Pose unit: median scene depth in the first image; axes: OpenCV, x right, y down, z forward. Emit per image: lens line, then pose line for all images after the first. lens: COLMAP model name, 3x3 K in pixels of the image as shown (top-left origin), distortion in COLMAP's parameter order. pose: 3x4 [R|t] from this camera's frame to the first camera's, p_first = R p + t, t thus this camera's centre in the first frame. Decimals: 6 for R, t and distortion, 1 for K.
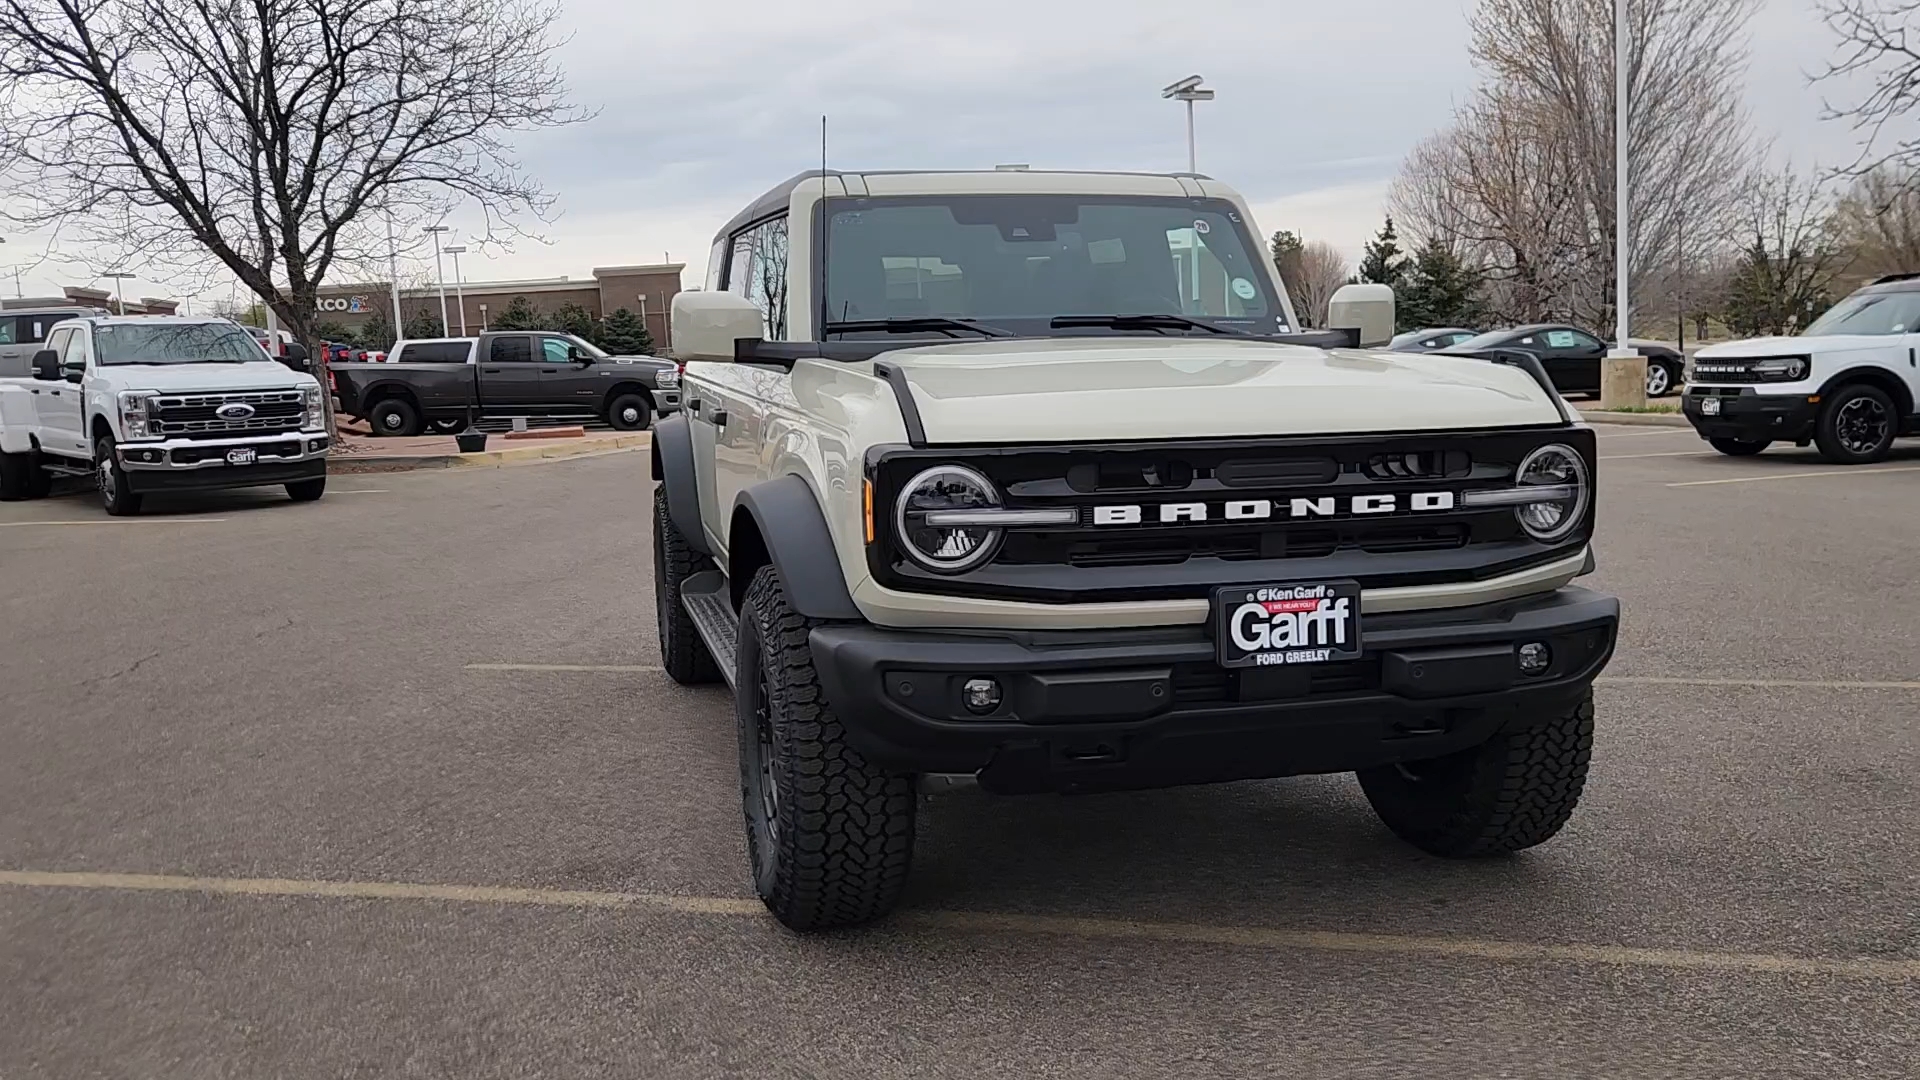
lens RADIAL K [[1626.0, 0, 950.1], [0, 1626.0, 545.0], [0, 0, 1]] dist [0.037401, -0.024470]
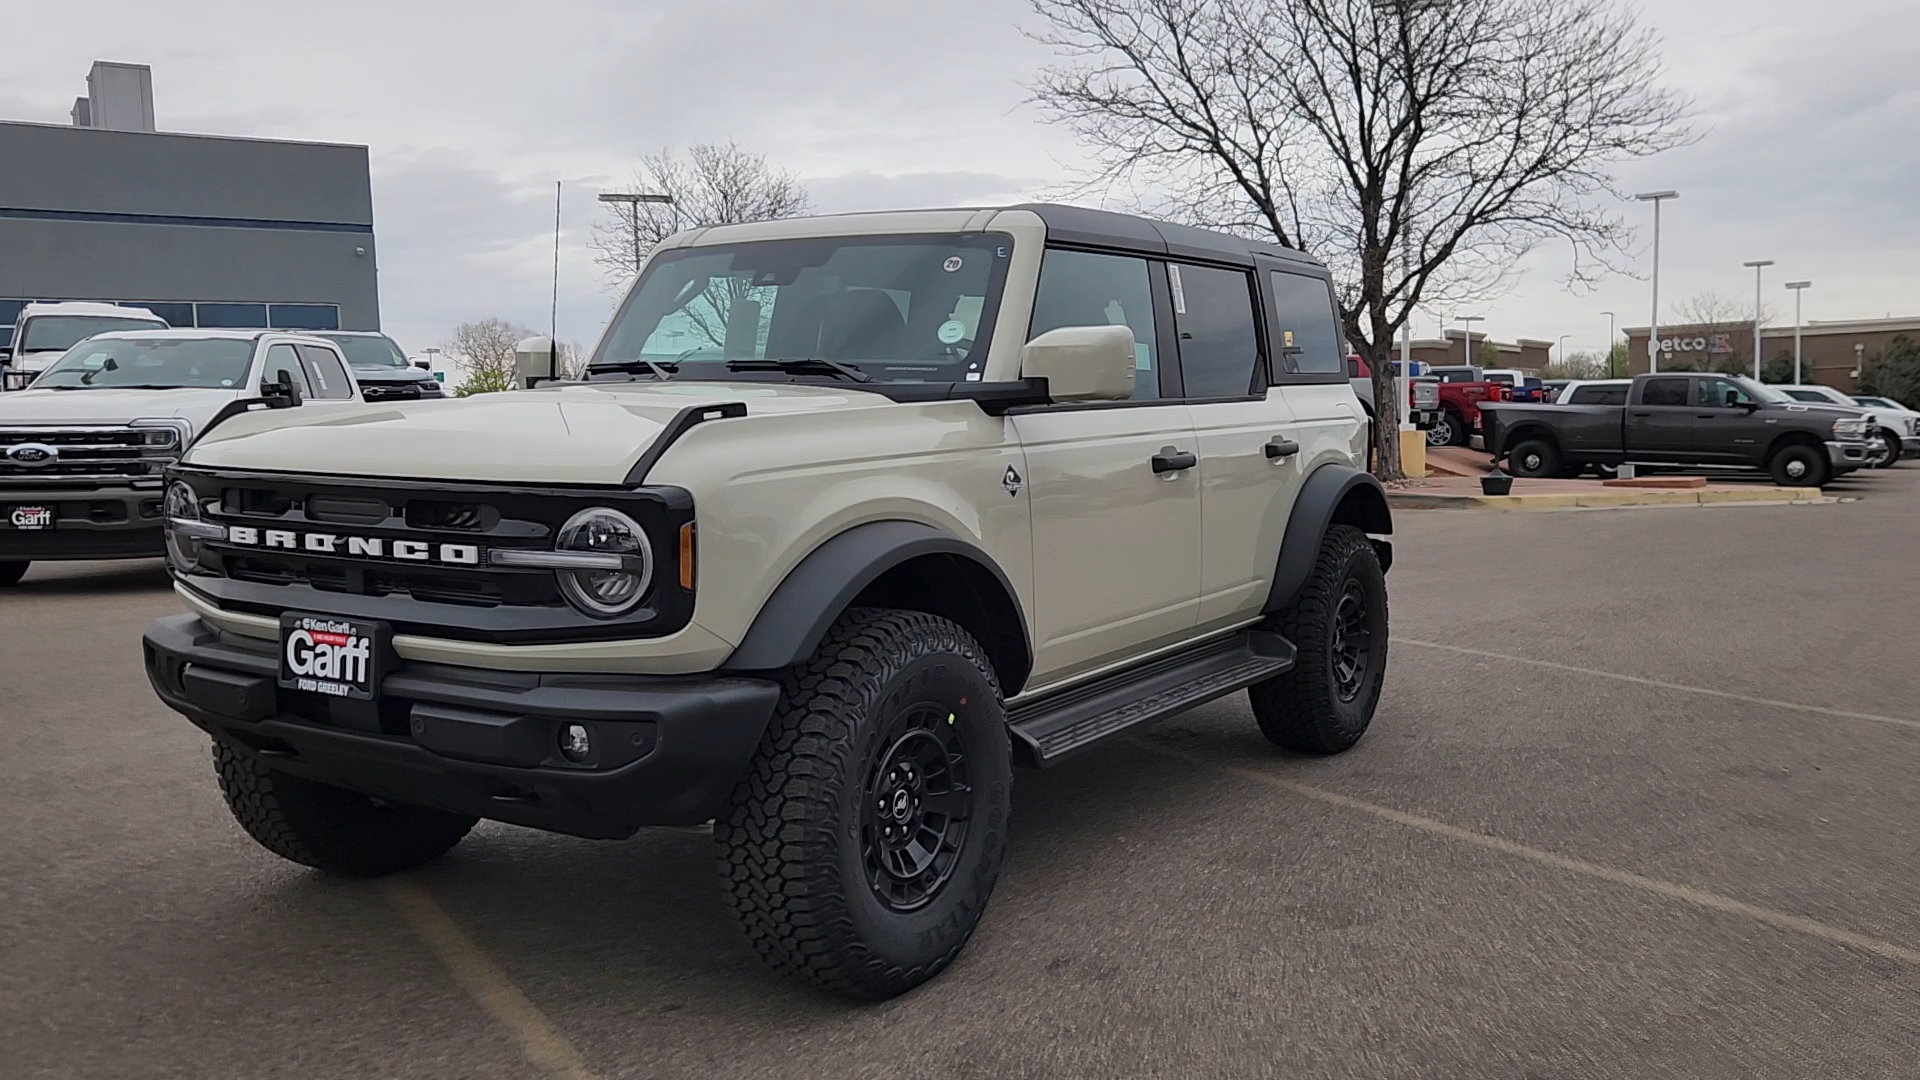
lens RADIAL K [[1626.0, 0, 948.4], [0, 1626.0, 553.0], [0, 0, 1]] dist [0.037401, -0.024470]
pose [[0.686931, 0.091900, -0.720888, 1.050147], [-0.105769, 0.994052, 0.025936, -0.073218], [0.718984, 0.058431, 0.692566, 0.476979]]
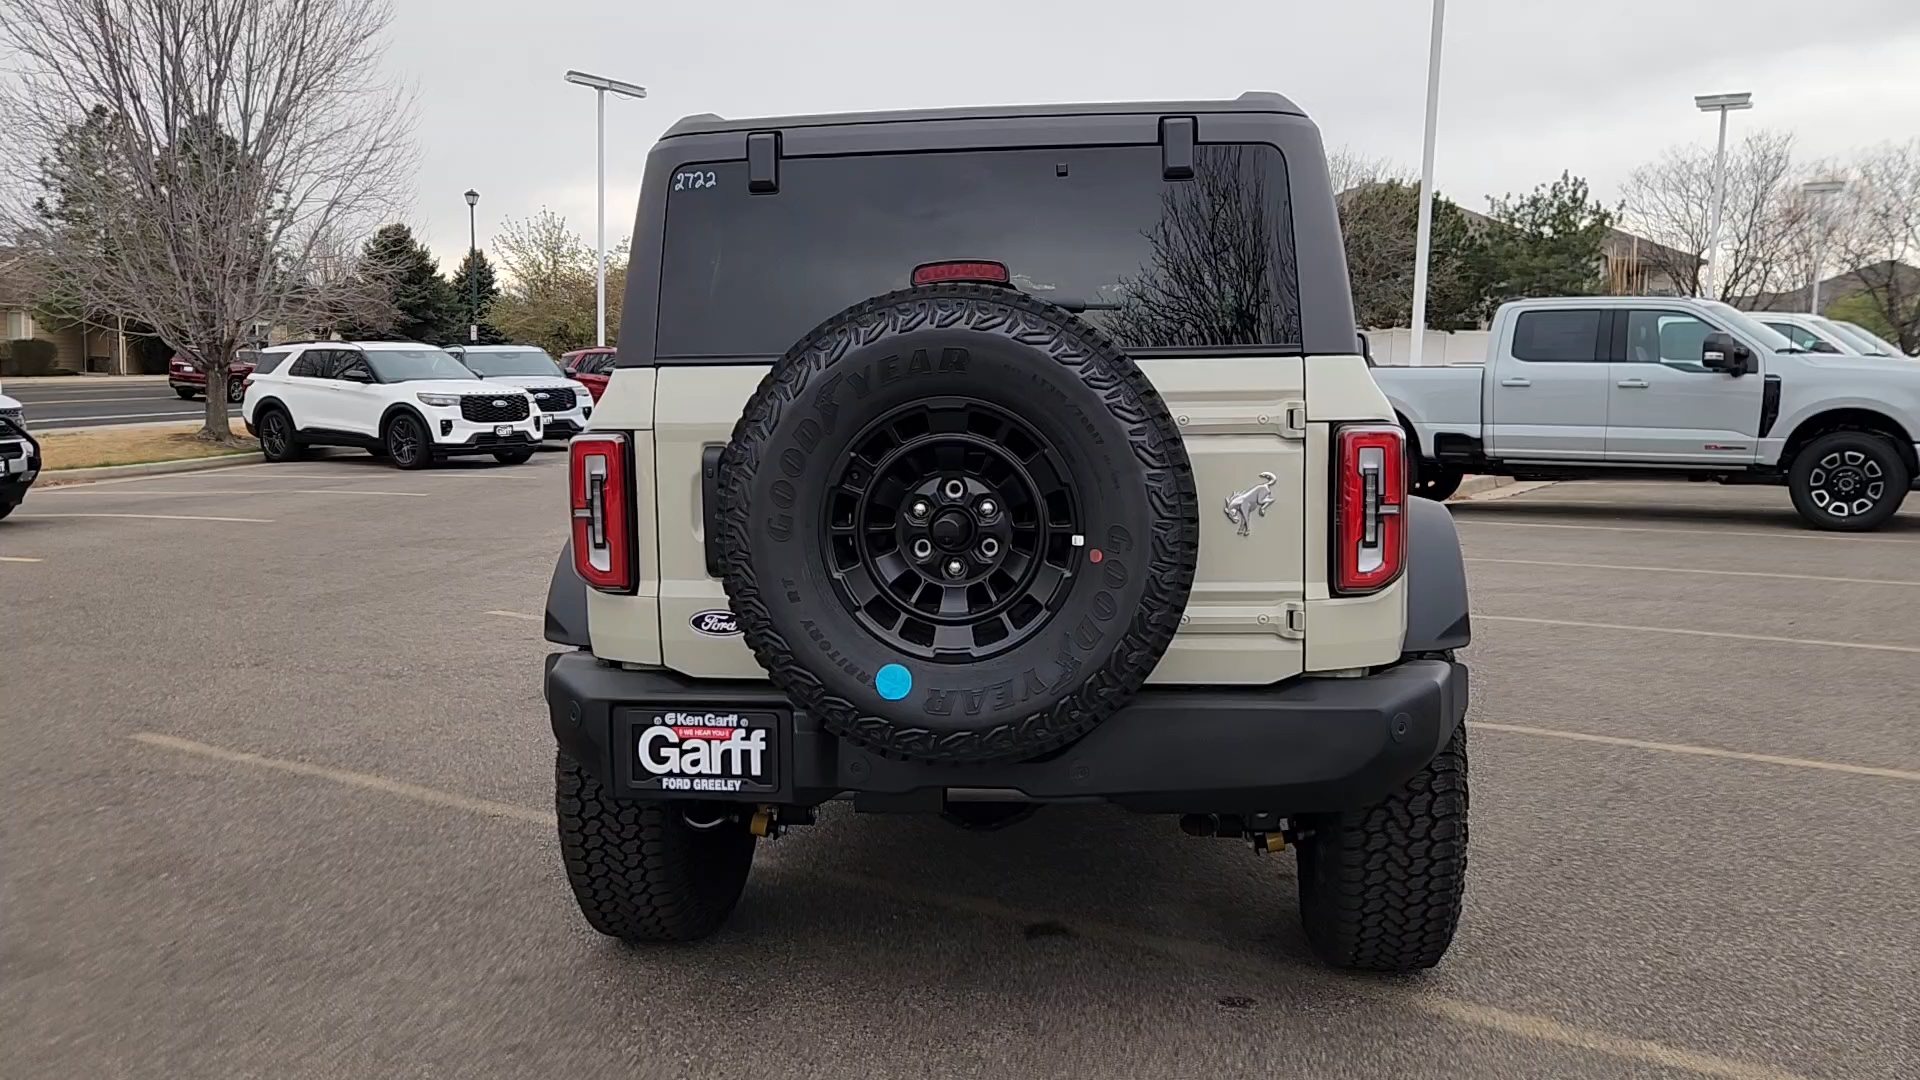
lens RADIAL K [[1626.0, 0, 949.3], [0, 1626.0, 529.3], [0, 0, 1]] dist [0.037401, -0.024470]
pose [[-0.927251, -0.000425, 0.374441, -0.400781], [0.077382, 0.978195, 0.192736, -0.320770], [-0.366358, 0.207689, -0.906999, 2.701017]]
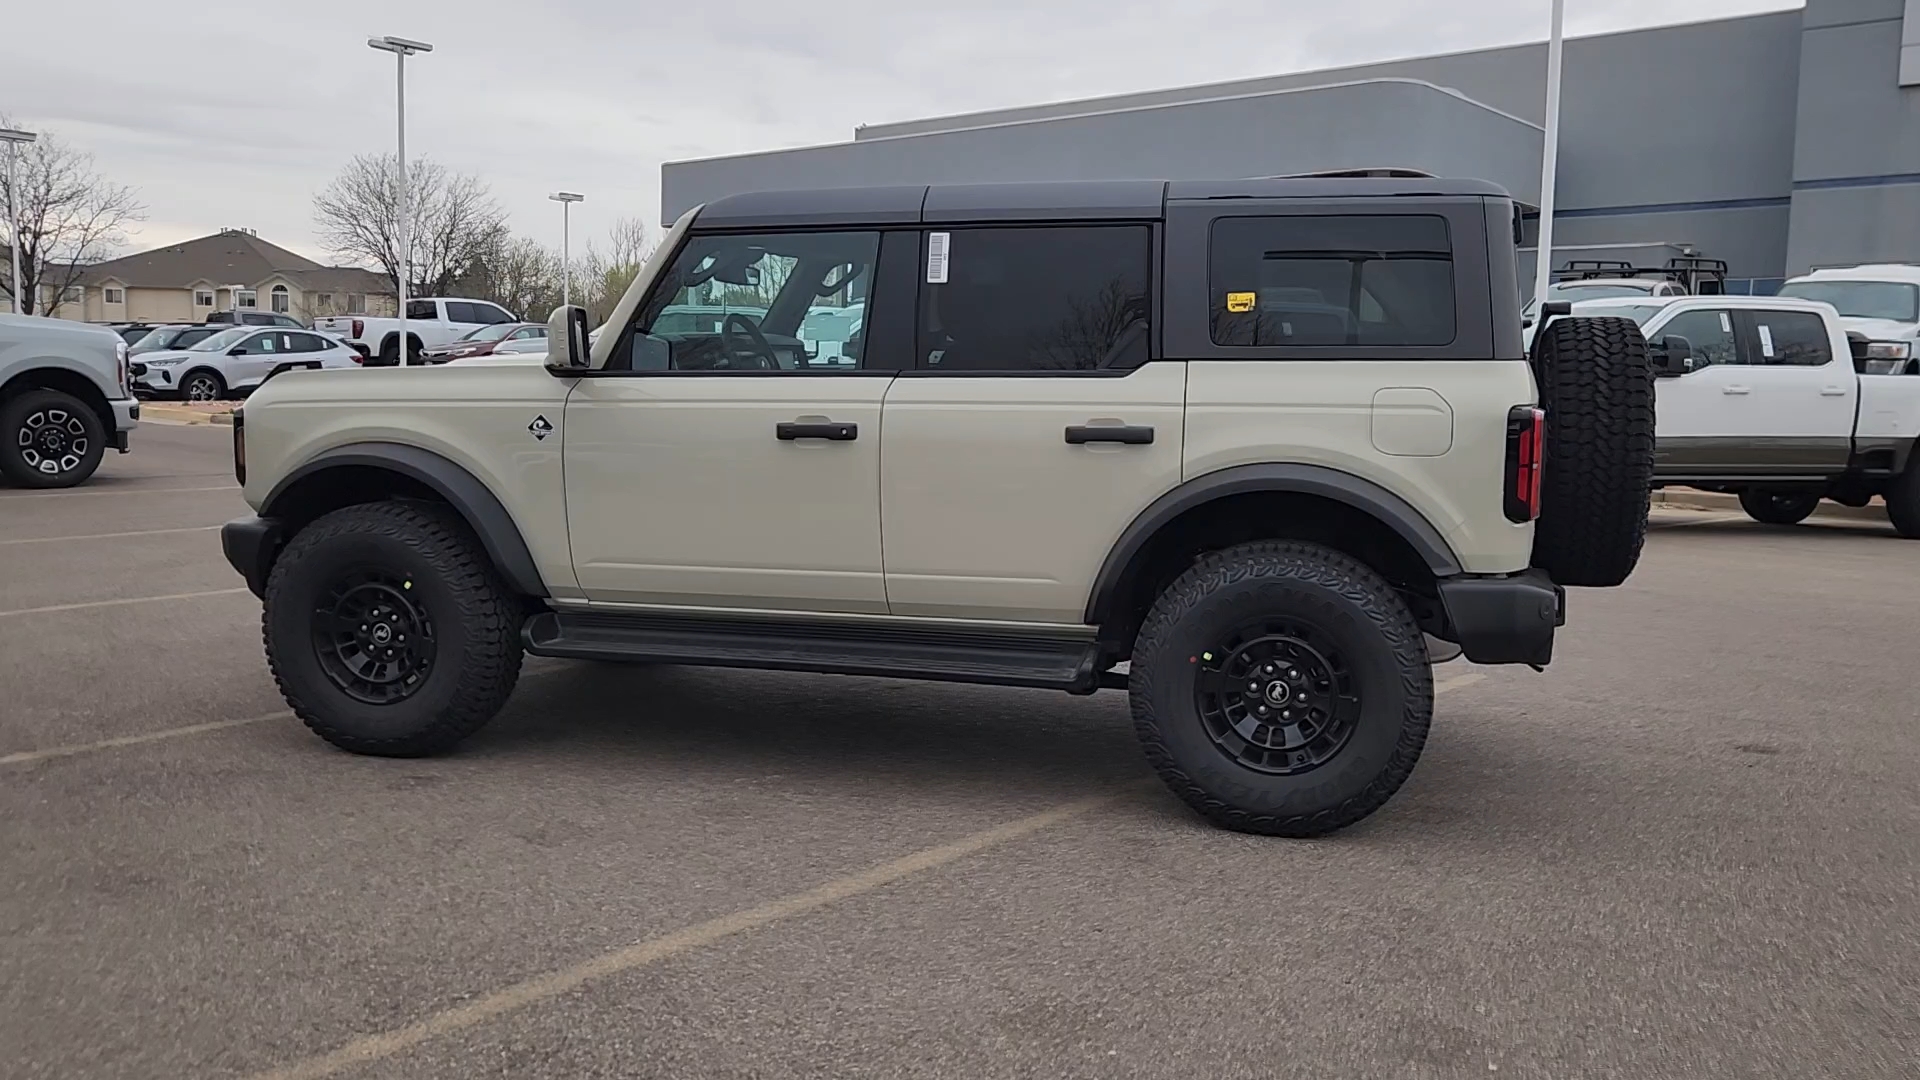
lens RADIAL K [[1626.0, 0, 955.4], [0, 1626.0, 525.8], [0, 0, 1]] dist [0.037401, -0.024470]
pose [[-0.482997, 0.113551, -0.868228, 1.339297], [-0.112121, 0.975373, 0.189938, -0.315189], [0.868414, 0.189086, -0.458371, 2.181186]]
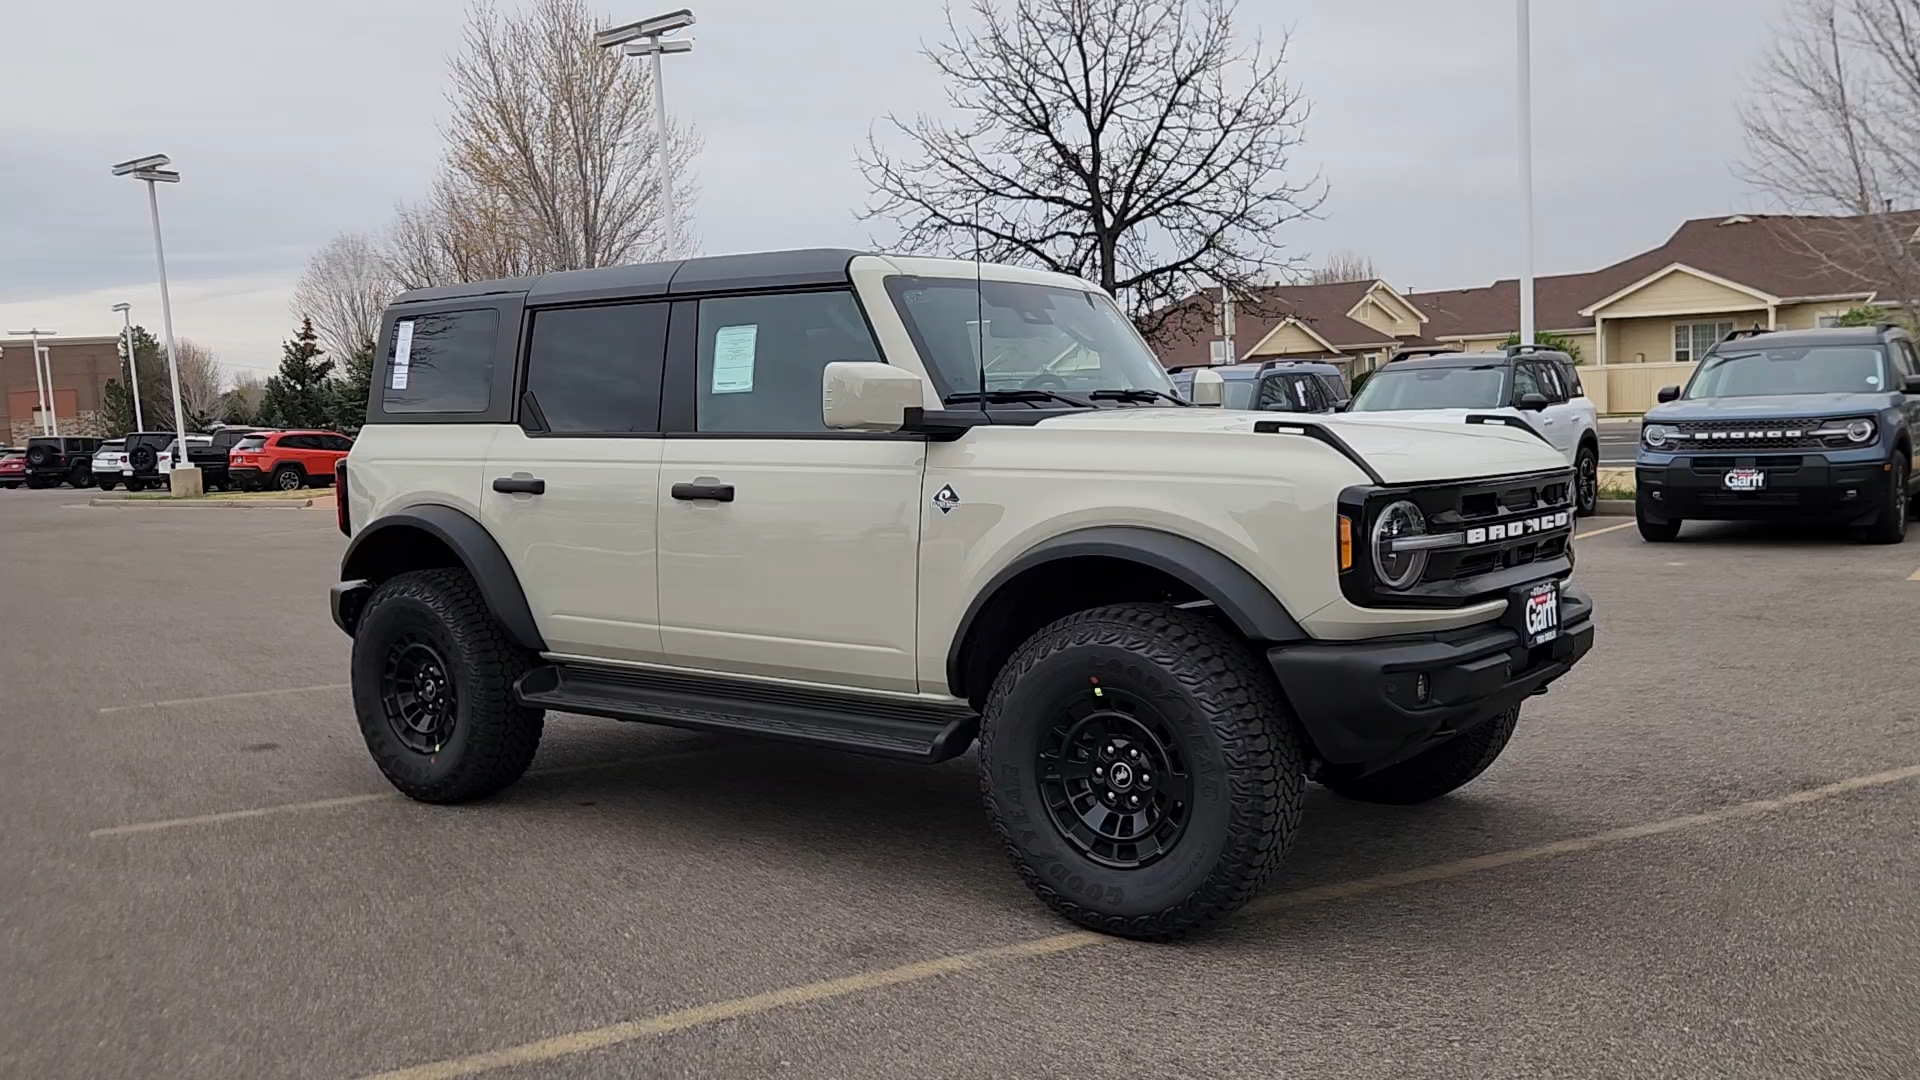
lens RADIAL K [[1626.0, 0, 950.9], [0, 1626.0, 542.5], [0, 0, 1]] dist [0.037401, -0.024470]
pose [[0.781786, -0.047566, 0.621730, -0.857282], [0.087359, 0.995607, -0.033679, -0.005180], [-0.617397, 0.080643, 0.782507, 0.209216]]
